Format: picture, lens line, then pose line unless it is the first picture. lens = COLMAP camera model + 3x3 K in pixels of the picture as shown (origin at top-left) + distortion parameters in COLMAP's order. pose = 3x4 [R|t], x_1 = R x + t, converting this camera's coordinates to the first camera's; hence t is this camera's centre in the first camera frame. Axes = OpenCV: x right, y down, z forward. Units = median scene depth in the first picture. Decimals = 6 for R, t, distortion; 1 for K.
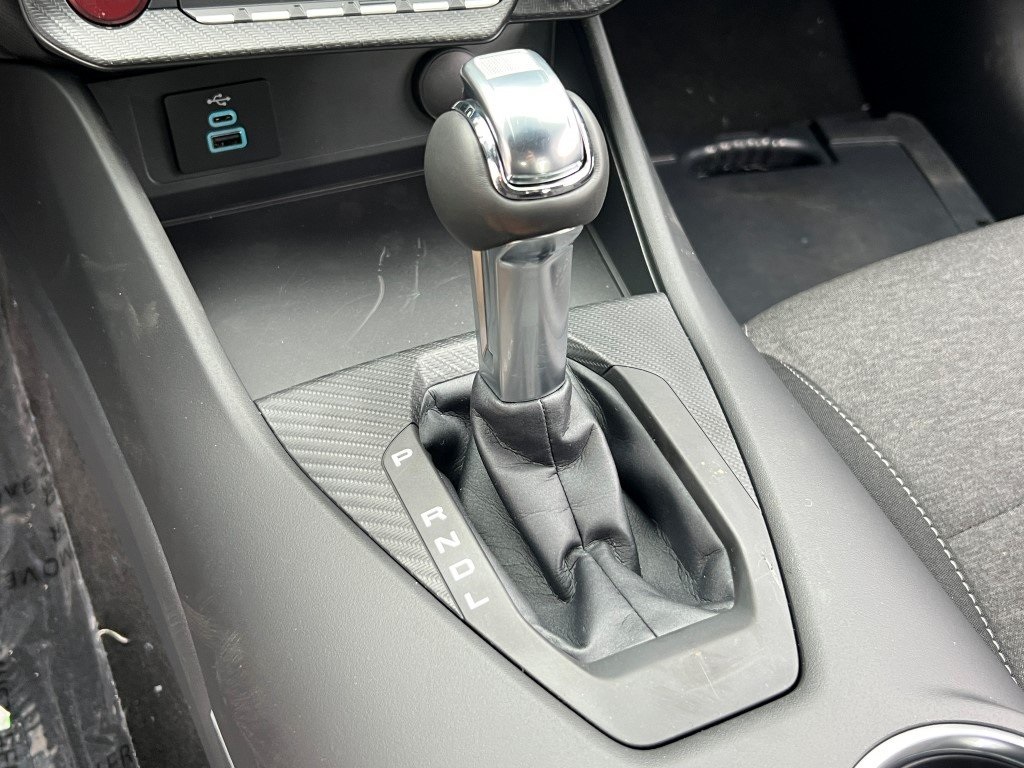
lens RADIAL K [[1098.2, 0, 503.8], [0, 1098.2, 391.9], [0, 0, 1]] dist [0.010706, 0.000000]
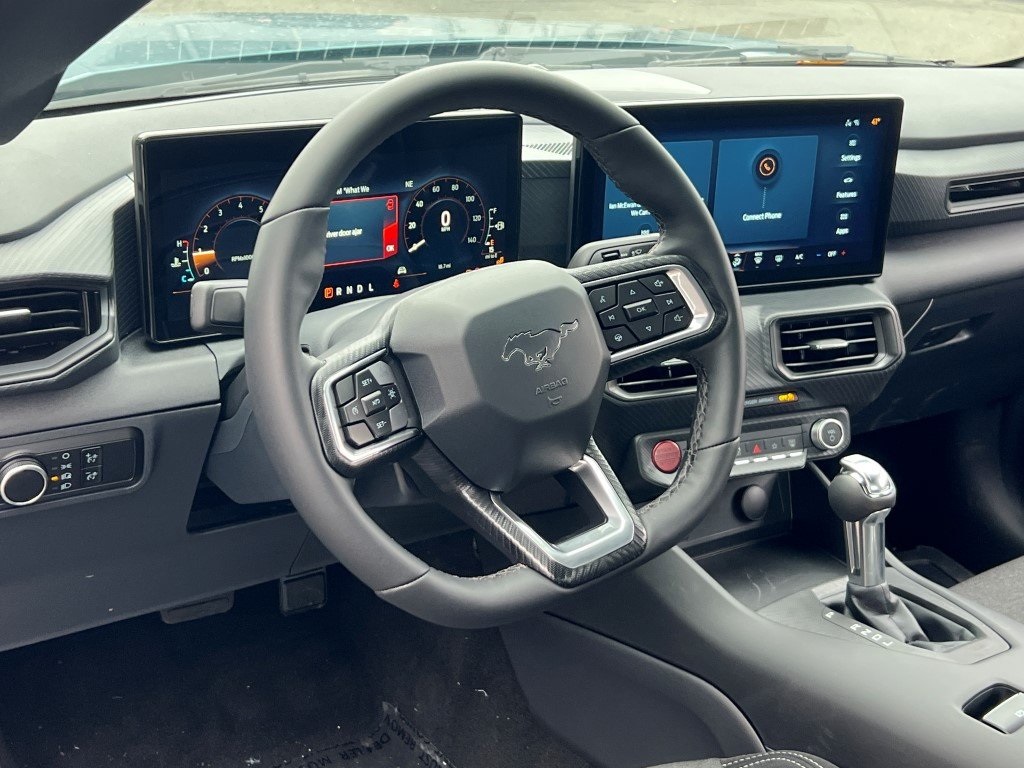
lens RADIAL K [[1459.9, 0, 513.5], [0, 1459.9, 387.3], [0, 0, 1]] dist [0.143678, 0.000000]
pose [[0.981834, -0.087427, 0.168401, -1.020704], [0.155941, 0.877420, -0.453669, 0.783816], [-0.108095, 0.471689, 0.875114, -1.622759]]
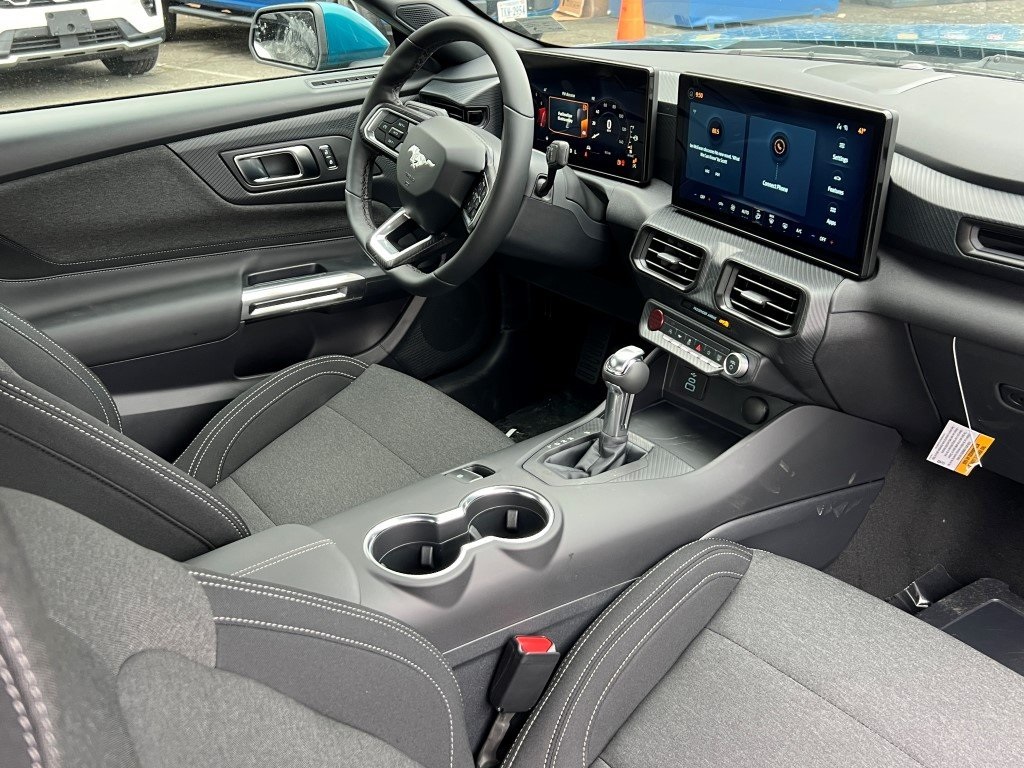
lens RADIAL K [[959.4, 0, 514.2], [0, 959.4, 393.9], [0, 0, 1]] dist [0.035966, 0.000000]
pose [[0.252825, 0.369076, -0.894350, 2.073266], [-0.691905, 0.715098, 0.099508, -0.144017], [0.676274, 0.593648, 0.436160, -0.509973]]
